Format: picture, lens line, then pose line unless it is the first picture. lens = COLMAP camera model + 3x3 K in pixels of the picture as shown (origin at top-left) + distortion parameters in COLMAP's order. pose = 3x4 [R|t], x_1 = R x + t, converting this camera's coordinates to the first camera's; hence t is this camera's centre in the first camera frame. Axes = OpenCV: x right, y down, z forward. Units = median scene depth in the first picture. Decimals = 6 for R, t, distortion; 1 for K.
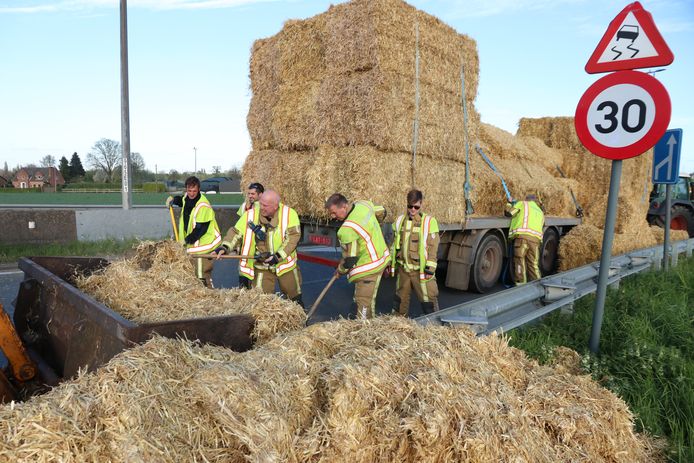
lens RADIAL K [[469.1, 0, 332.1], [0, 469.1, 231.6], [0, 0, 1]] dist [-0.135675, 0.081785]
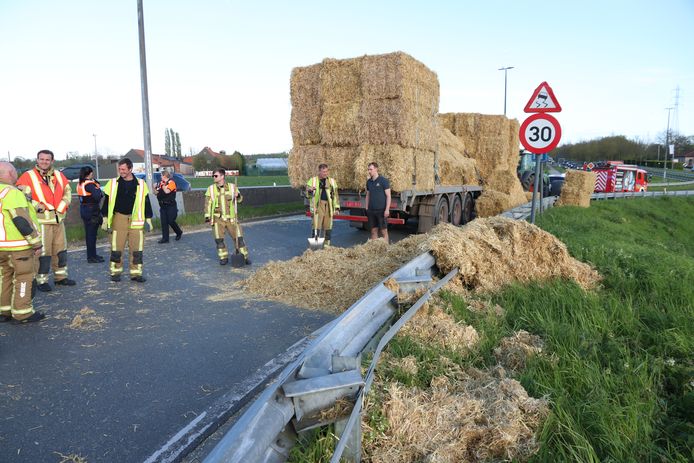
lens RADIAL K [[469.1, 0, 332.1], [0, 469.1, 231.6], [0, 0, 1]] dist [-0.135675, 0.081785]
pose [[0.960574, -0.064346, 0.270475, -0.517520], [0.052757, 0.997359, 0.049907, 0.027347], [-0.272972, -0.033670, 0.961433, -0.467738]]
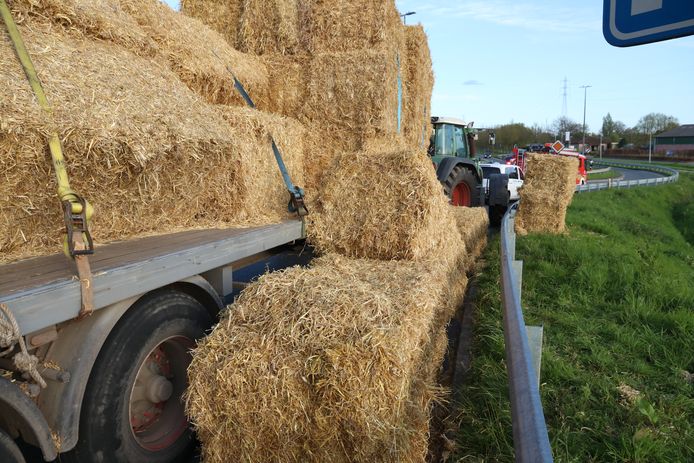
lens RADIAL K [[469.1, 0, 332.1], [0, 469.1, 231.6], [0, 0, 1]] dist [-0.135675, 0.081785]
pose [[0.888855, -0.111024, 0.444535, 0.663431], [0.085118, 0.993322, 0.077892, -0.075860], [-0.450214, -0.031397, 0.892369, 1.083593]]
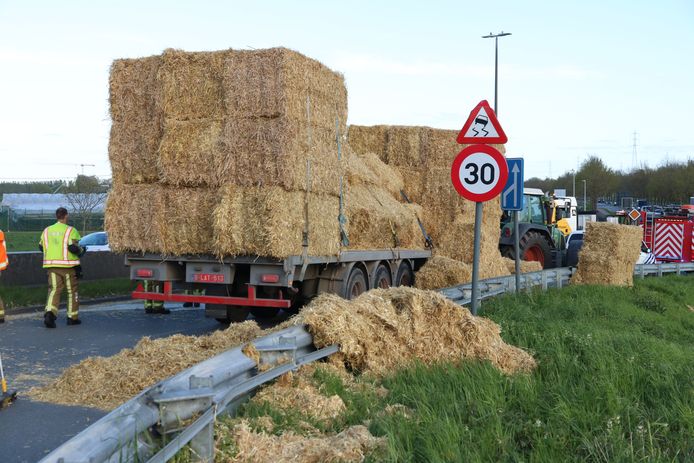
lens RADIAL K [[977.7, 0, 347.0], [0, 977.7, 231.5], [0, 0, 1]] dist [0.014581, 0.010268]
pose [[0.895585, -0.025333, 0.444169, -0.677271], [0.057695, 0.996560, -0.059494, 0.060092], [-0.441133, 0.078908, 0.893966, -0.959007]]
